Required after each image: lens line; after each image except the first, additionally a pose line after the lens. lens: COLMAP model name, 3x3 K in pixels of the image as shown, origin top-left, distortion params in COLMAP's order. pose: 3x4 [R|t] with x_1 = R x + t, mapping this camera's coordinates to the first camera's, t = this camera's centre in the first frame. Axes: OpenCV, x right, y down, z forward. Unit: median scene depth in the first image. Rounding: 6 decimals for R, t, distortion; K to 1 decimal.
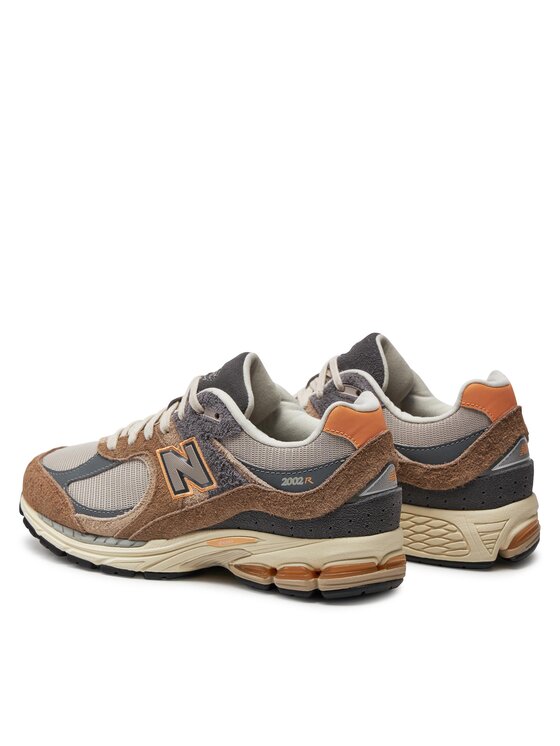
lens RADIAL K [[2191.5, 0, 280.0], [0, 2191.5, 373.0], [0, 0, 1]] dist [0.002675, -0.185857]
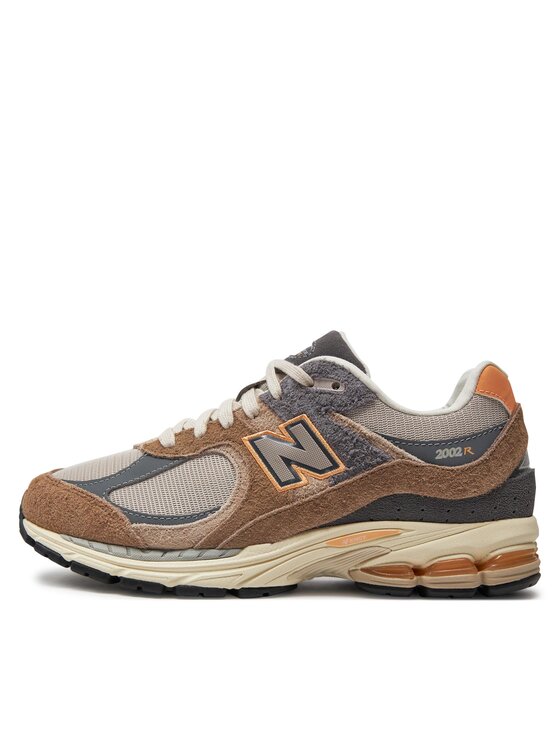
lens RADIAL K [[952.5, 0, 280.0], [0, 952.5, 373.0], [0, 0, 1]] dist [-0.285538, 2.067043]
pose [[0.884648, 0.057101, 0.462750, -0.212691], [0.061968, 0.969269, -0.238069, 0.098520], [-0.462124, 0.239283, 0.853923, 0.695760]]
